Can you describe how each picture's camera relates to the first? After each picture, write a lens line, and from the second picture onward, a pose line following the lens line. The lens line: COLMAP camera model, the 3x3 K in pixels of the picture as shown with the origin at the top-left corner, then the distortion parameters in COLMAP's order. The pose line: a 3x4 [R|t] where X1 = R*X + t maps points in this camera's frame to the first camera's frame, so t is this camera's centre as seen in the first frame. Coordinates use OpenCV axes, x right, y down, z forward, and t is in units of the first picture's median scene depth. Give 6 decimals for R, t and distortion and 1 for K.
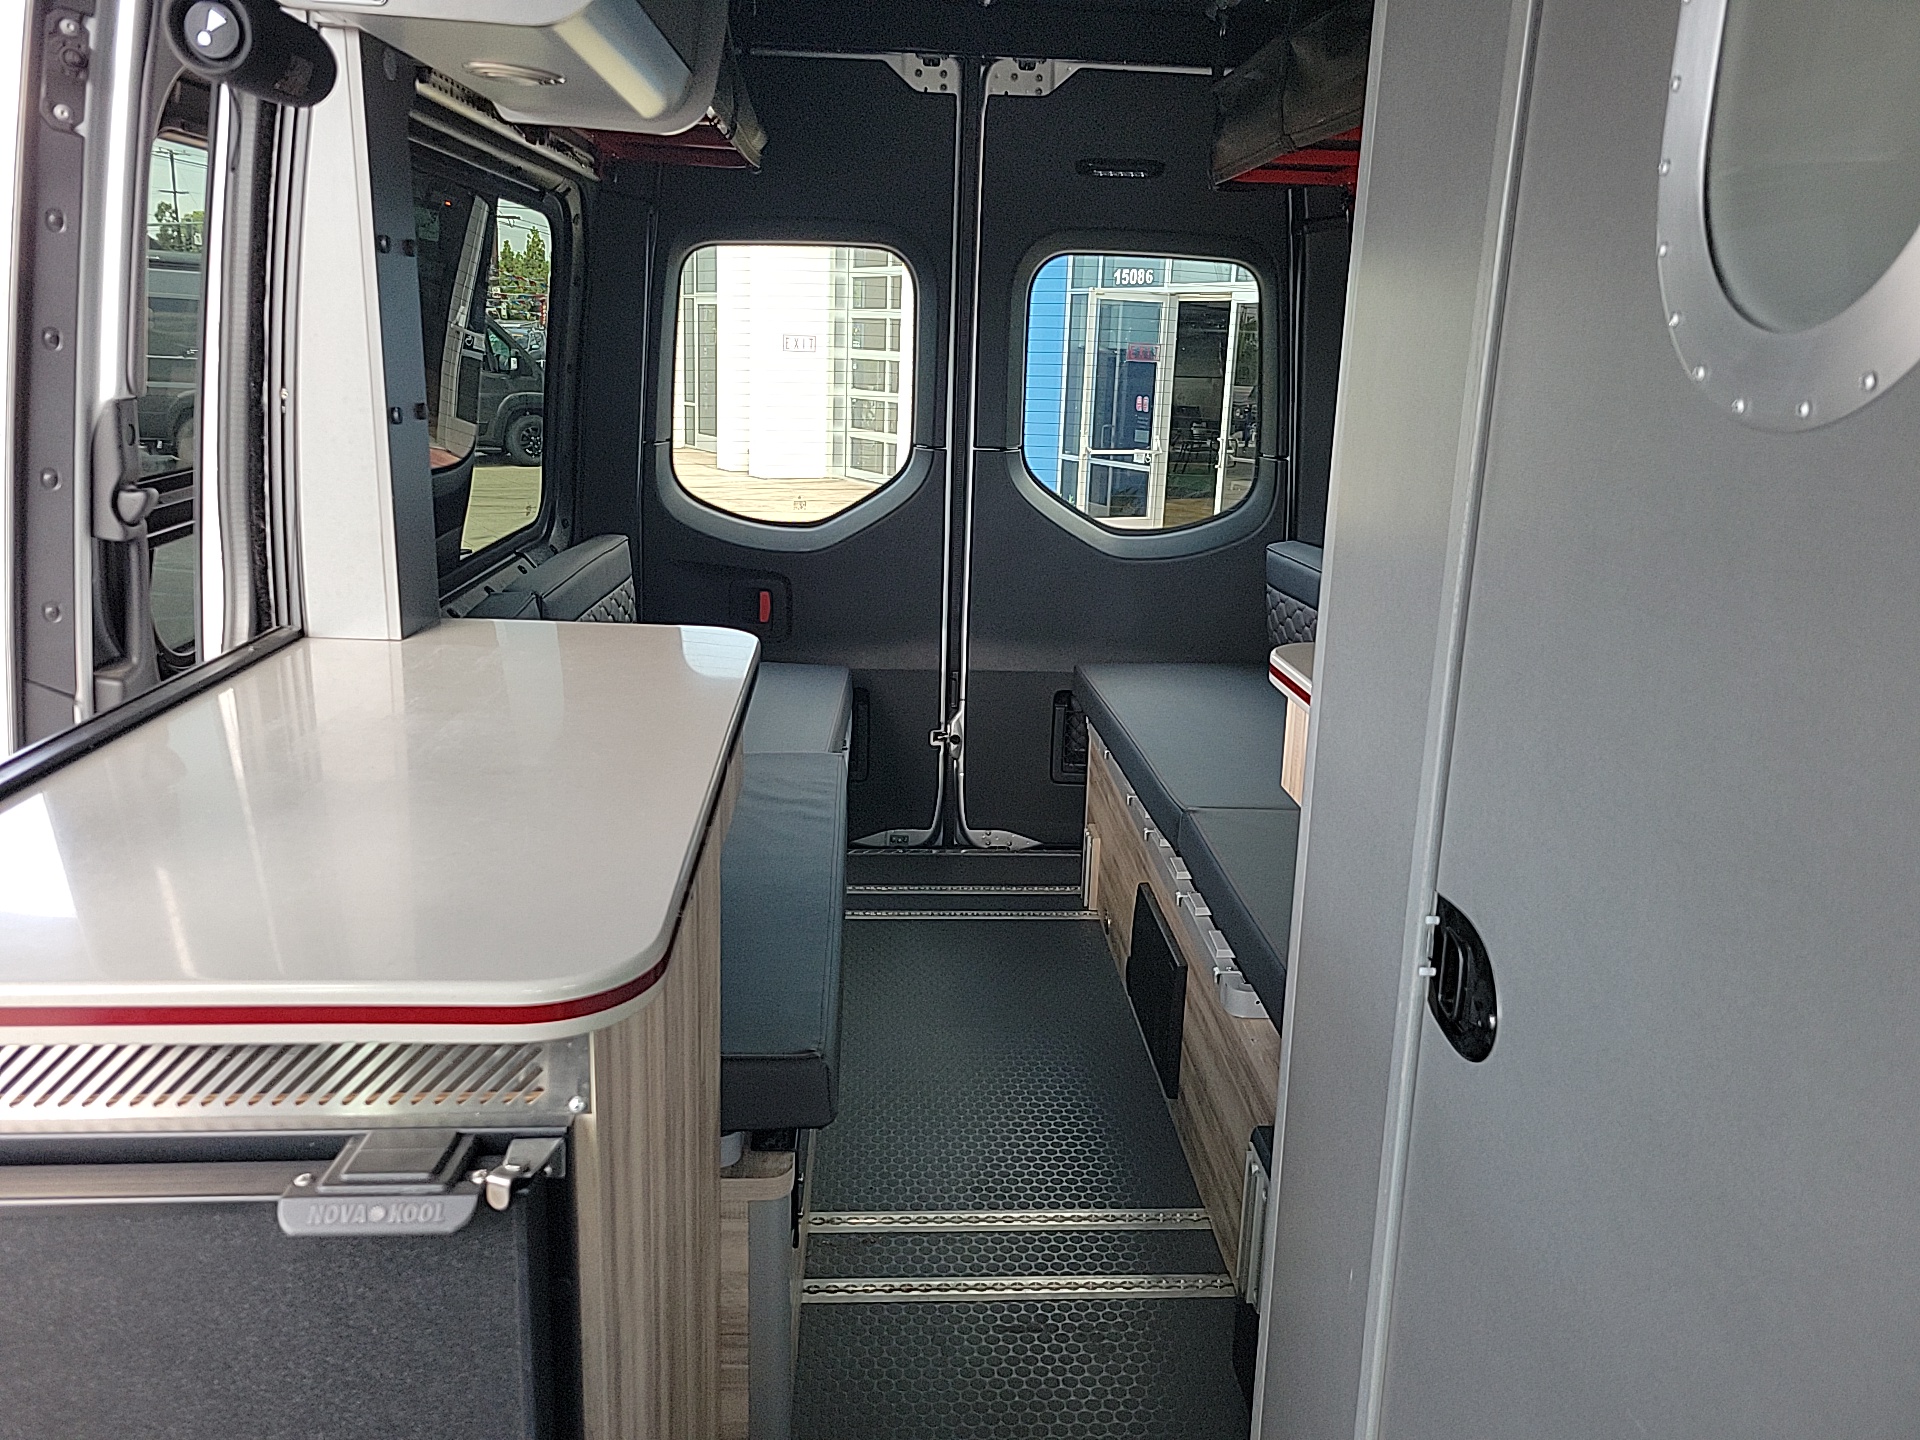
lens RADIAL K [[1452.6, 0, 960.0], [0, 1452.6, 720.0], [0, 0, 1]] dist [0.037426, 0.000050]
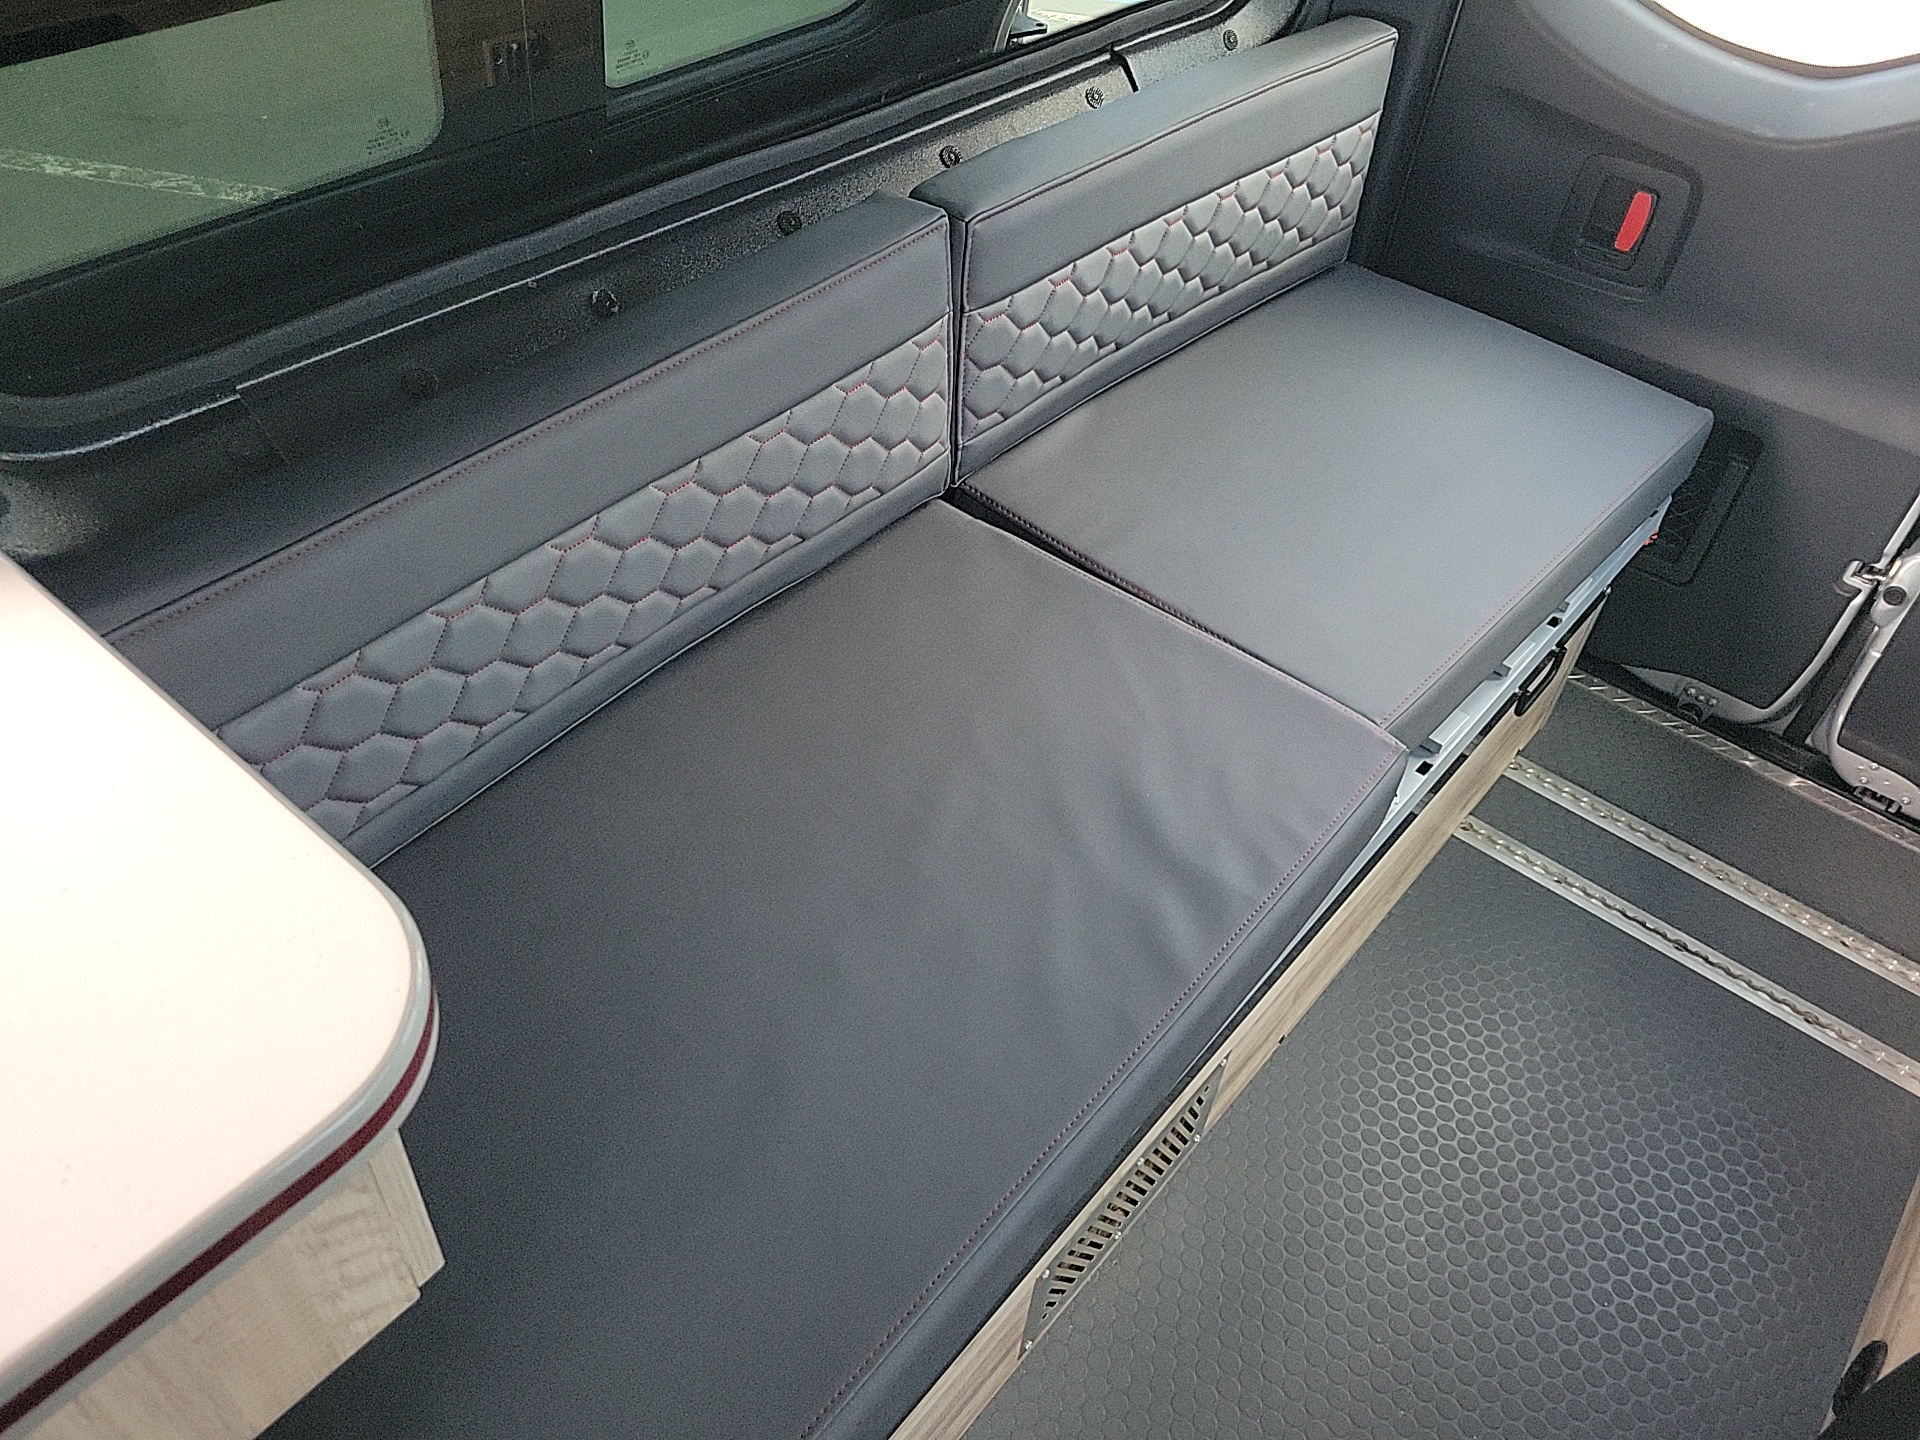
lens RADIAL K [[1452.6, 0, 960.0], [0, 1452.6, 720.0], [0, 0, 1]] dist [0.037426, 0.000050]
pose [[0.737405, 0.477689, -0.477544, 0.029985], [-0.212328, 0.835094, 0.507479, -0.189312], [0.641211, -0.272821, 0.717229, 0.568382]]
